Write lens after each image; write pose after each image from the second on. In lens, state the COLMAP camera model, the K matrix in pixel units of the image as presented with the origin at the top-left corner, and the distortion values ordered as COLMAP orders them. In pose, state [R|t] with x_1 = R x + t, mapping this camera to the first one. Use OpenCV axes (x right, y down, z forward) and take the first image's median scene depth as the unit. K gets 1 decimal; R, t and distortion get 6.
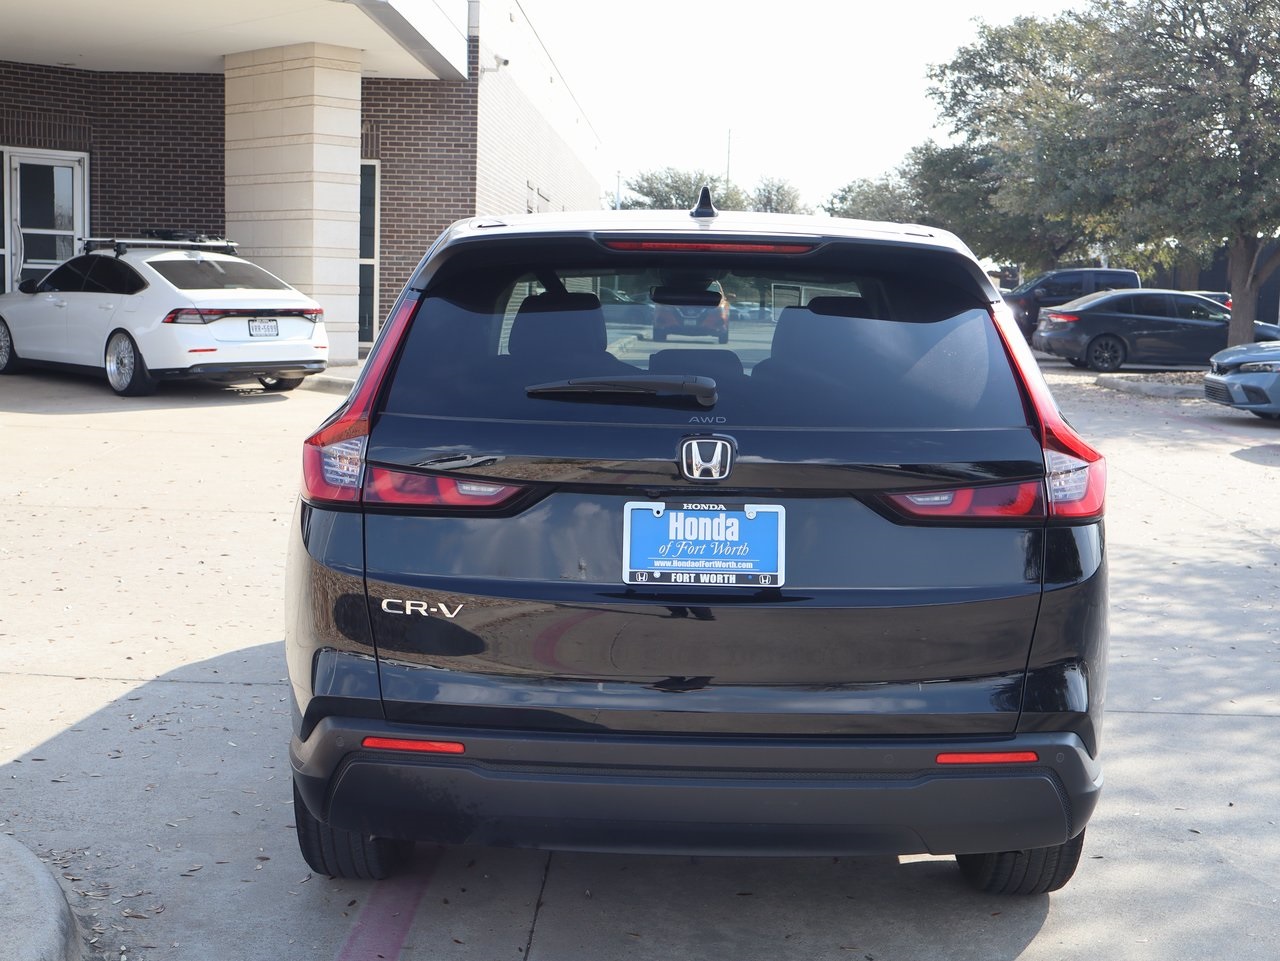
lens RADIAL K [[1657.3, 0, 634.2], [0, 1657.3, 482.0], [0, 0, 1]] dist [0.008026, 0.000000]
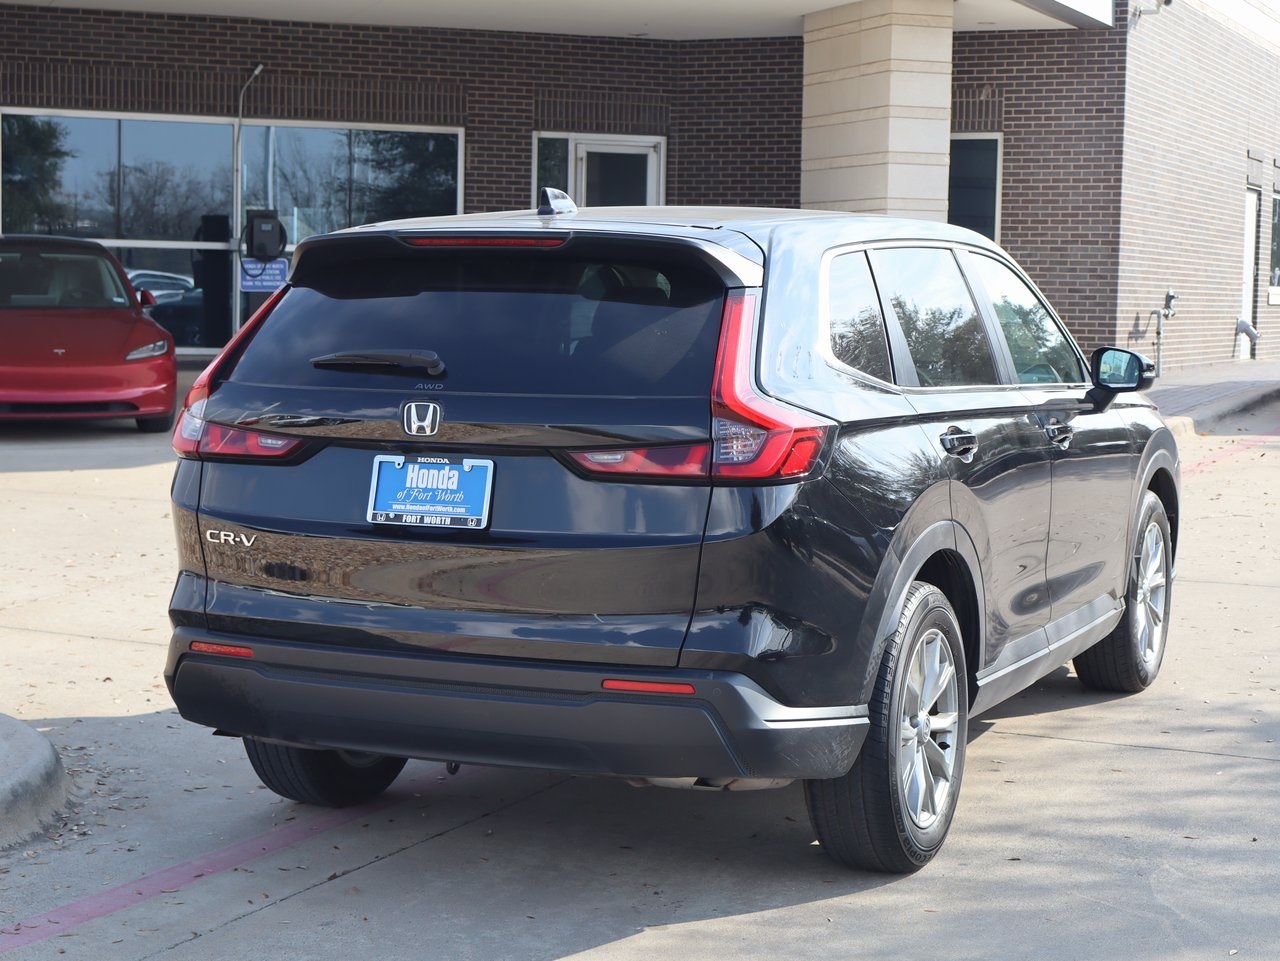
lens RADIAL K [[2286.4, 0, 639.7], [0, 2286.4, 481.6], [0, 0, 1]] dist [-0.025872, 0.000000]
pose [[0.919188, 0.024091, -0.393081, 0.156573], [-0.038391, 0.998855, -0.028557, 0.013572], [0.391943, 0.041340, 0.919060, -0.085006]]
